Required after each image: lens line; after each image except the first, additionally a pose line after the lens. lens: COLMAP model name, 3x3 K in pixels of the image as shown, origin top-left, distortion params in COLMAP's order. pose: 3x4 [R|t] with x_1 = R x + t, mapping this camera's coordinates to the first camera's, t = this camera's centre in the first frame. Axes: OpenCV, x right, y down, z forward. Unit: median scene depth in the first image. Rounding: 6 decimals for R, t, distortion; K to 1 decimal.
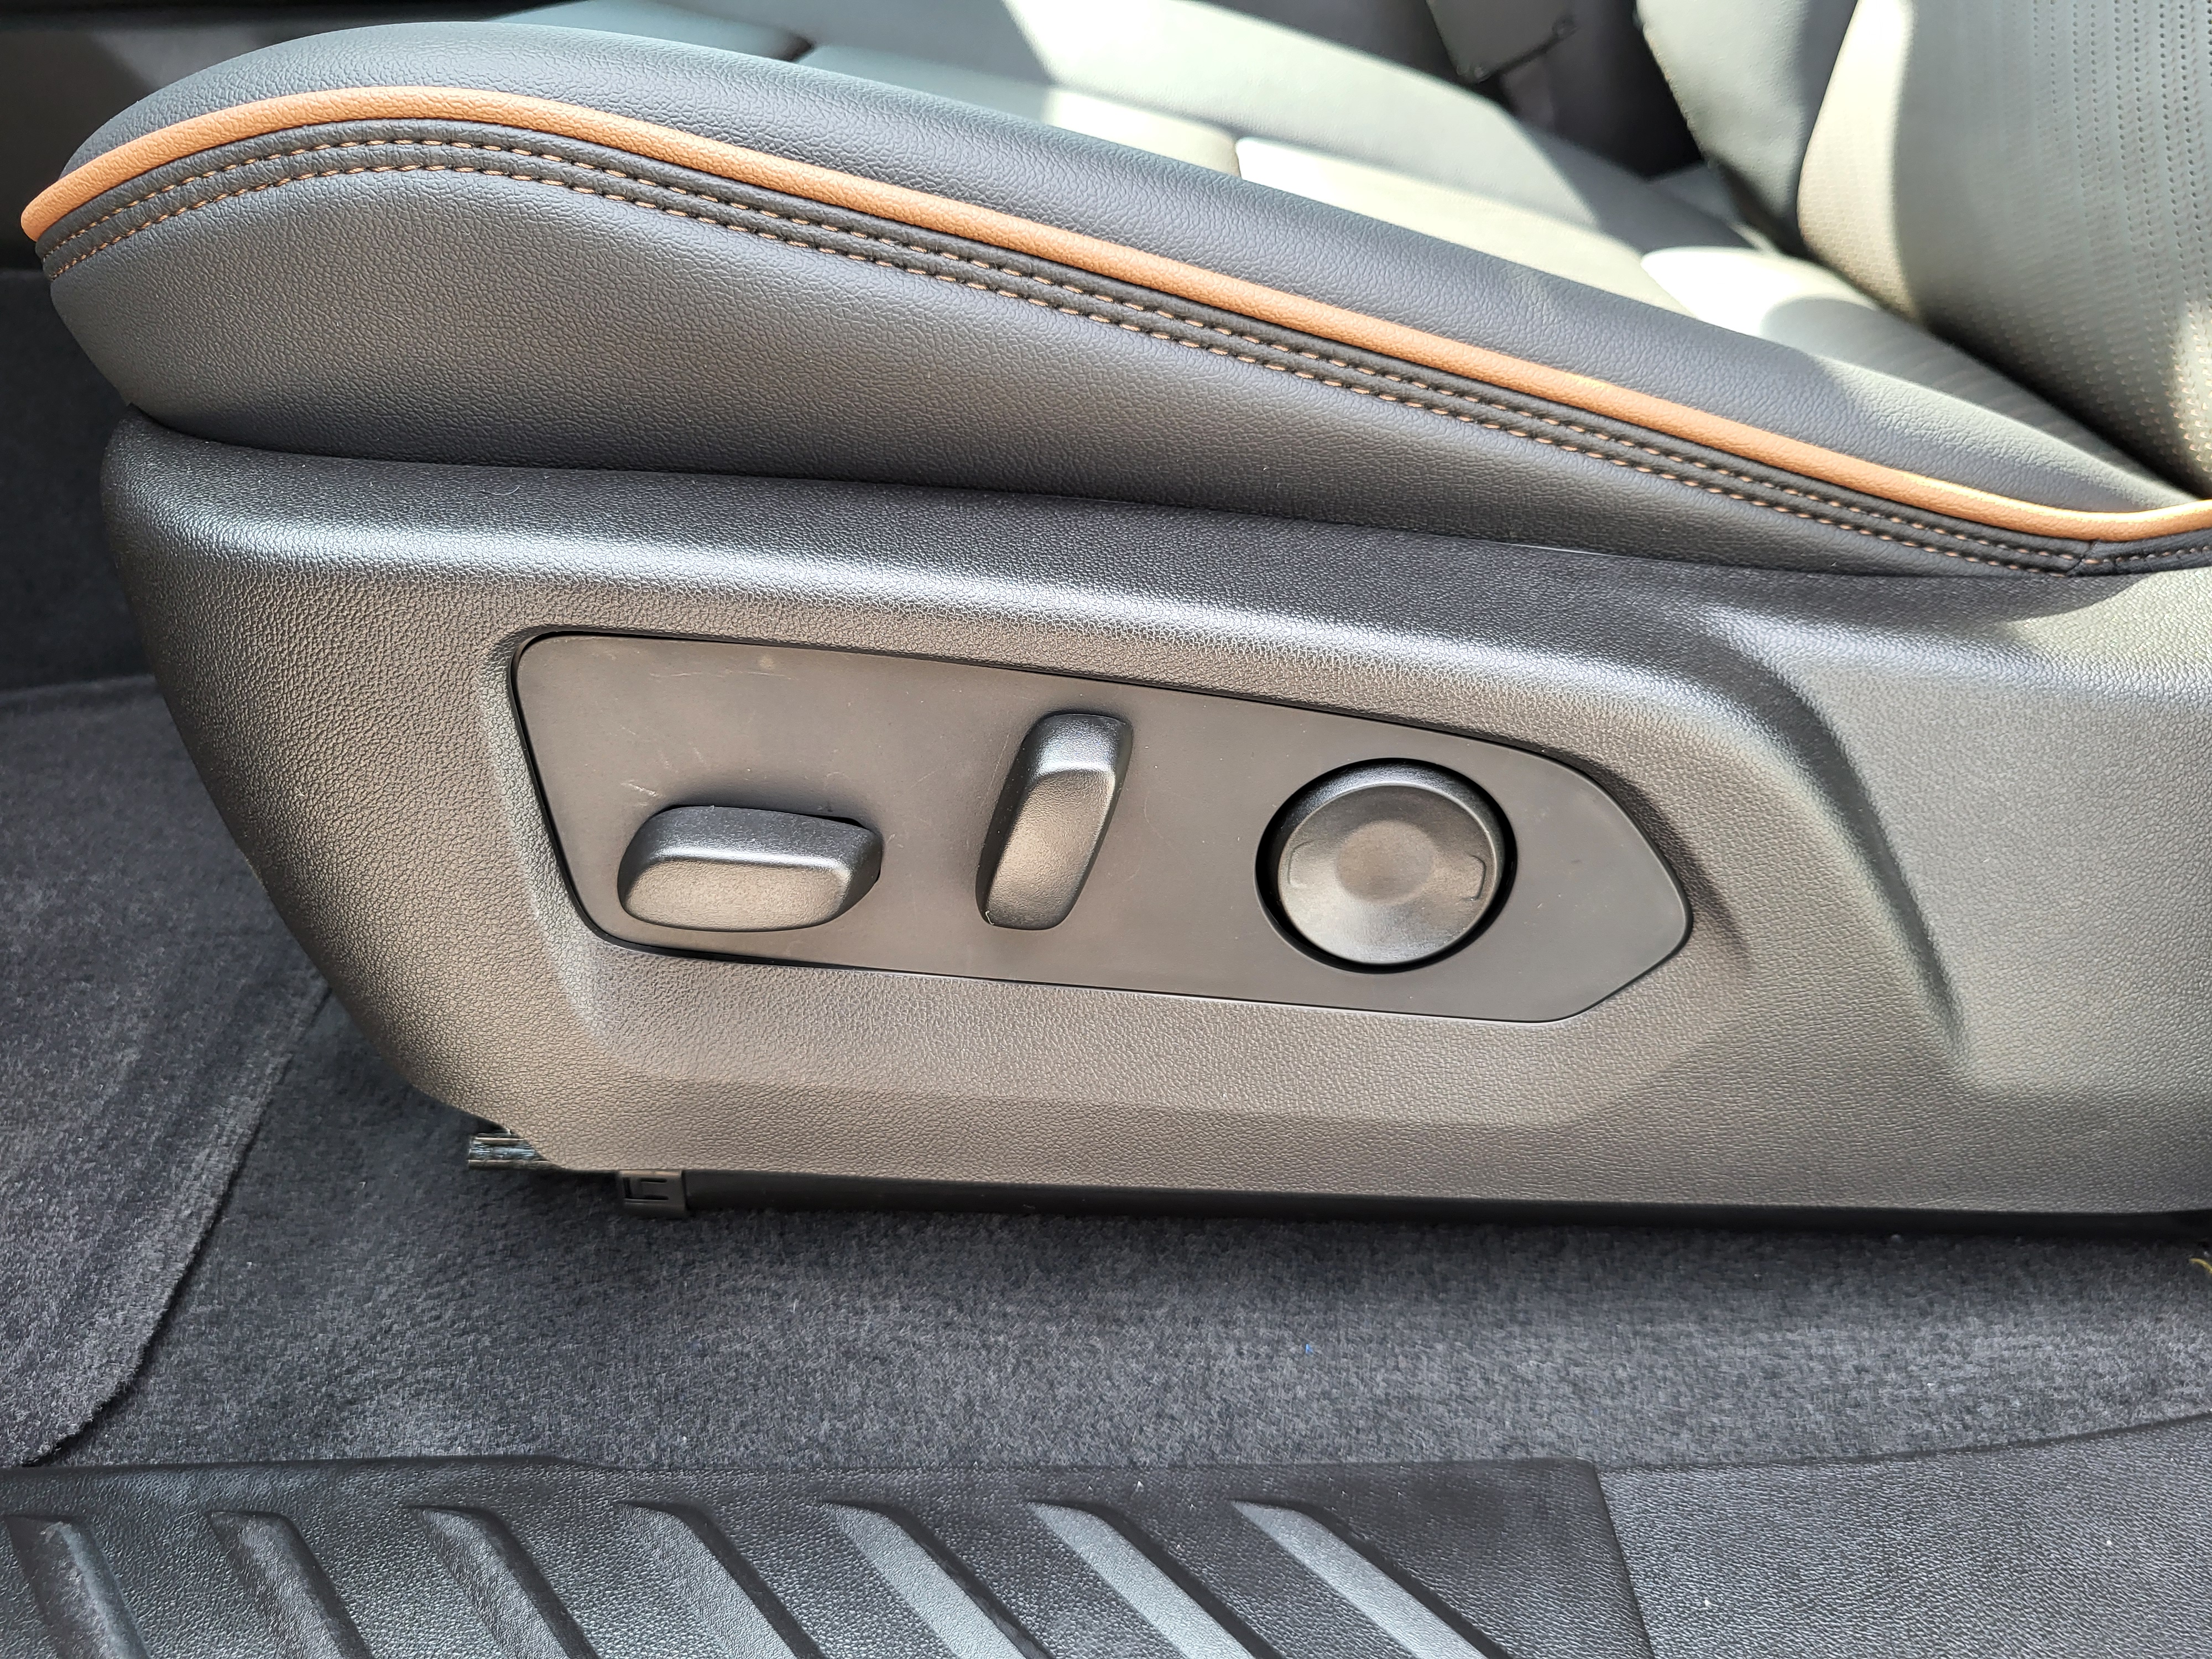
lens RADIAL K [[1686.3, 0, 1106.0], [0, 1686.3, 829.5], [0, 0, 1]] dist [0.018694, 0.004285]
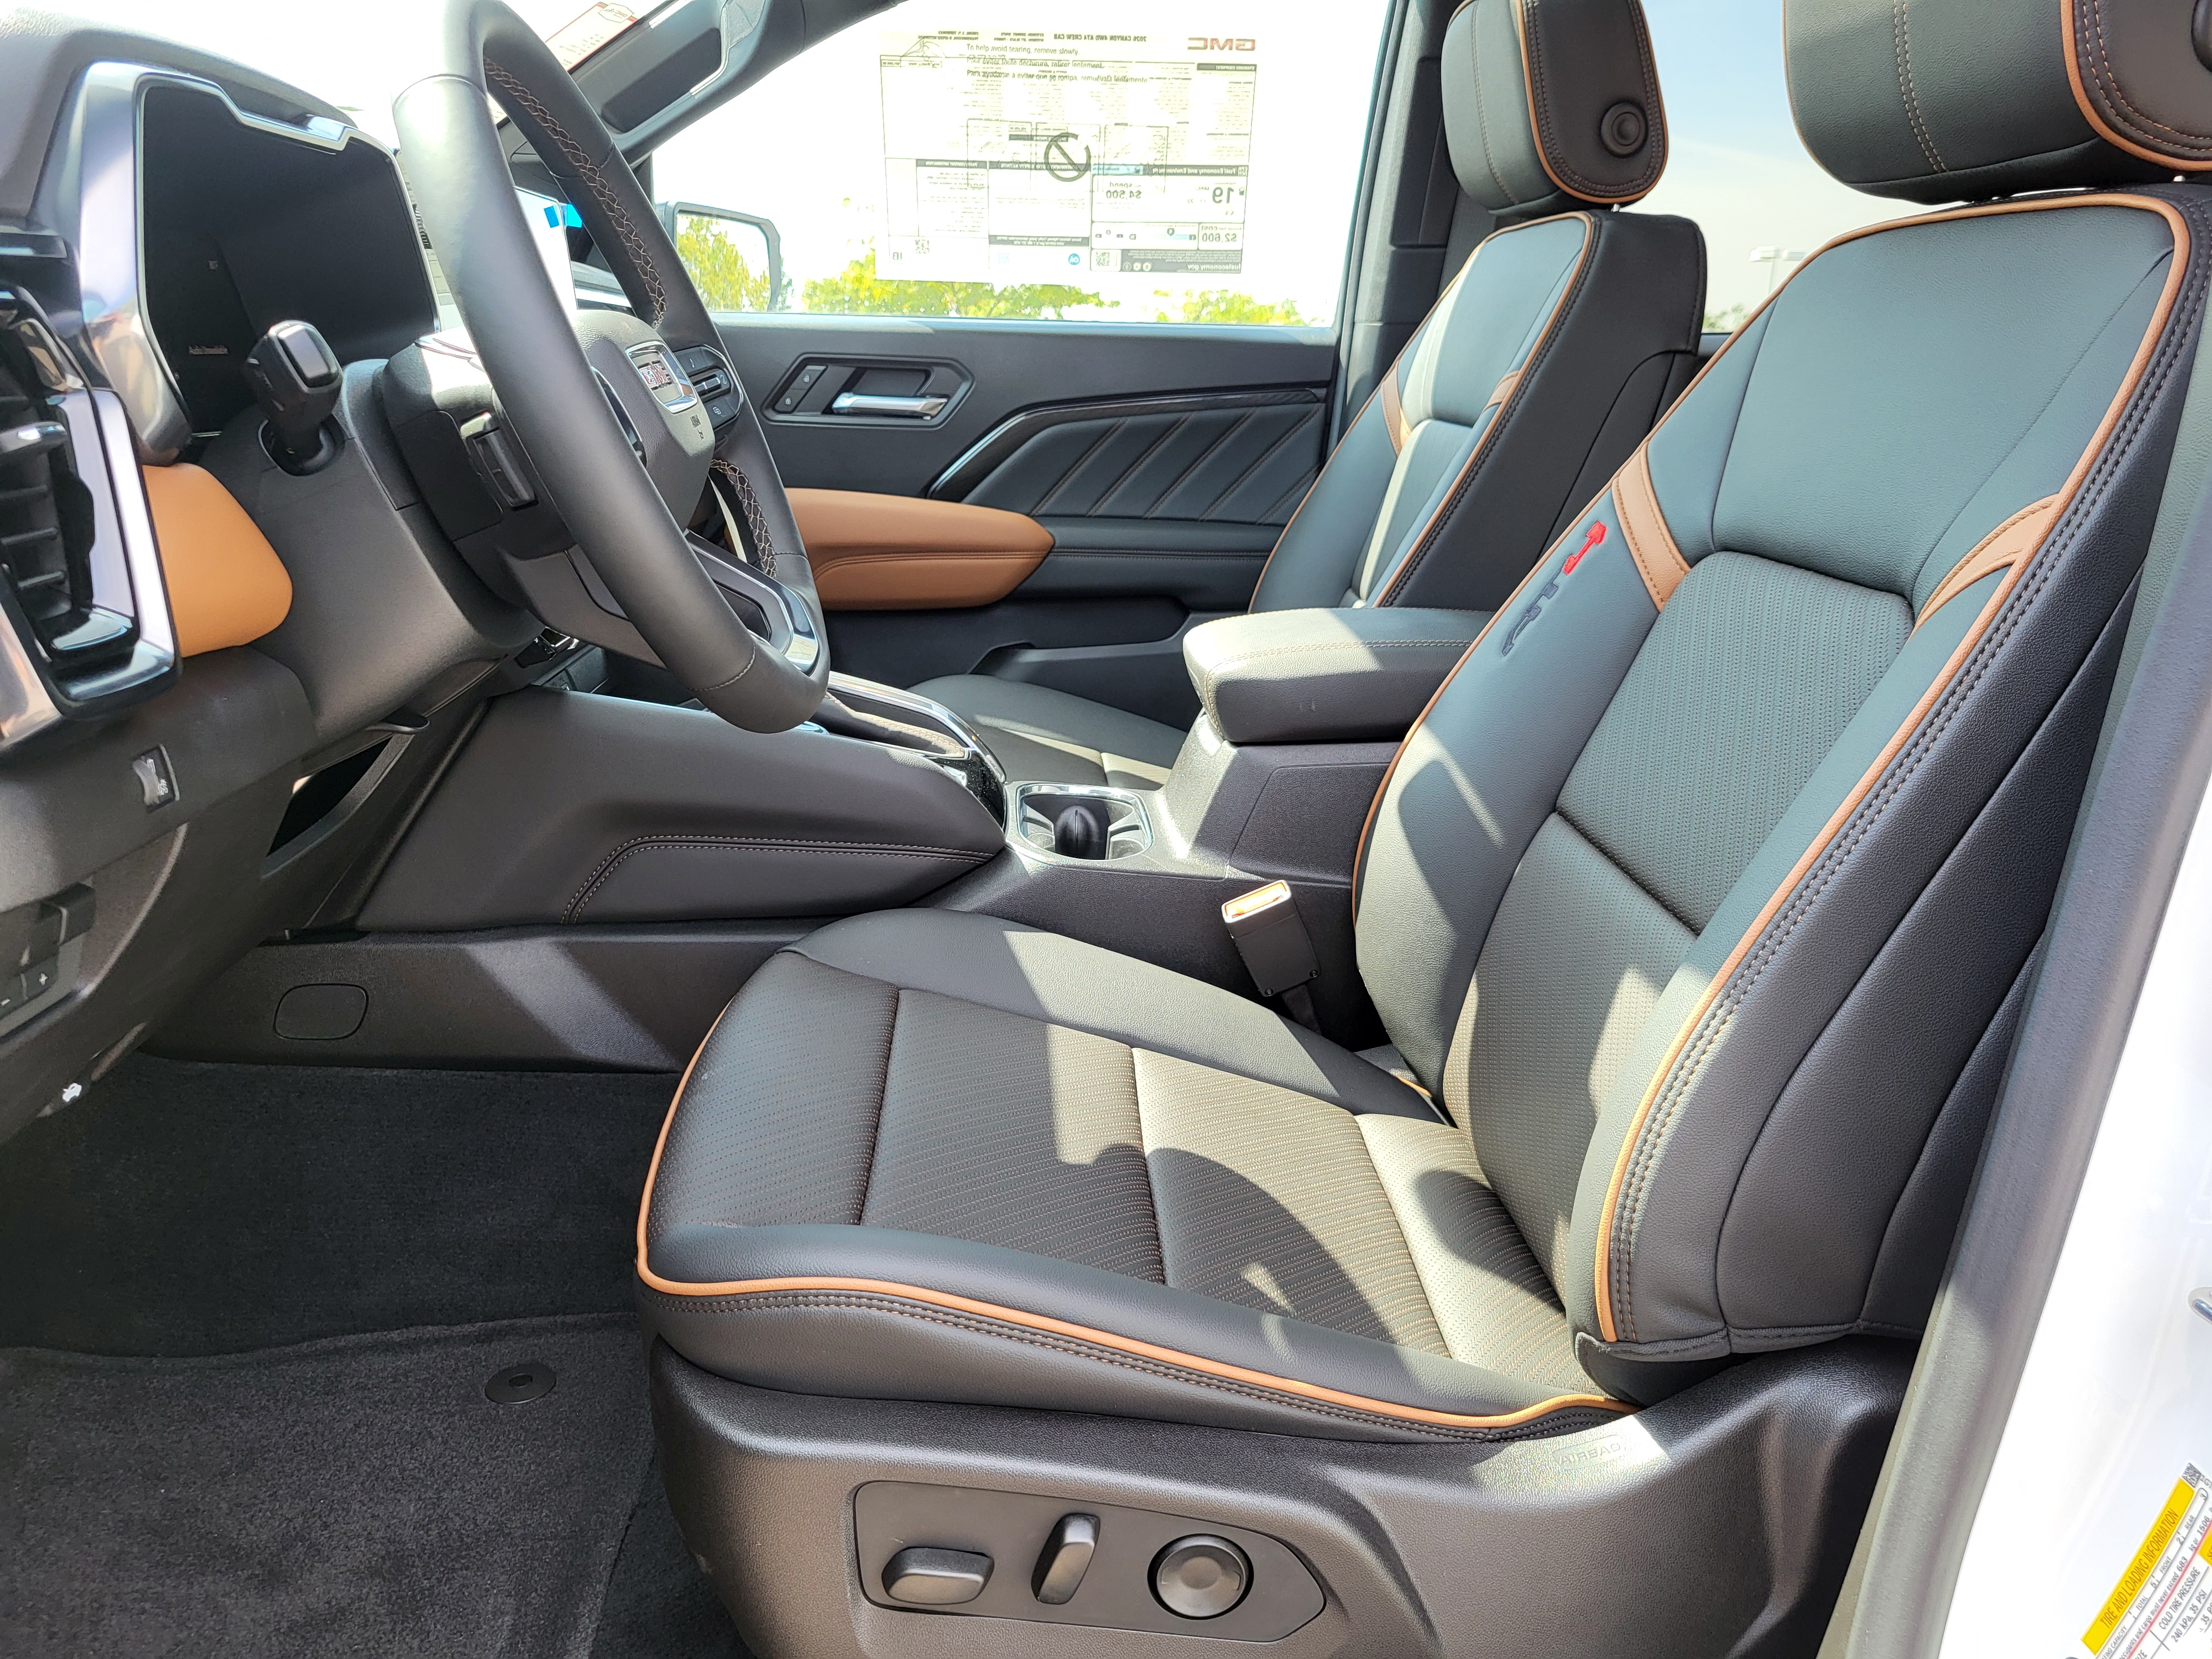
lens RADIAL K [[1739.9, 0, 1106.0], [0, 1739.9, 829.5], [0, 0, 1]] dist [0.031074, 0.004766]
pose [[0.995244, 0.047017, 0.085312, -0.239109], [-0.027447, 0.975671, -0.217514, -0.482874], [-0.093463, 0.214138, 0.972322, -1.696532]]
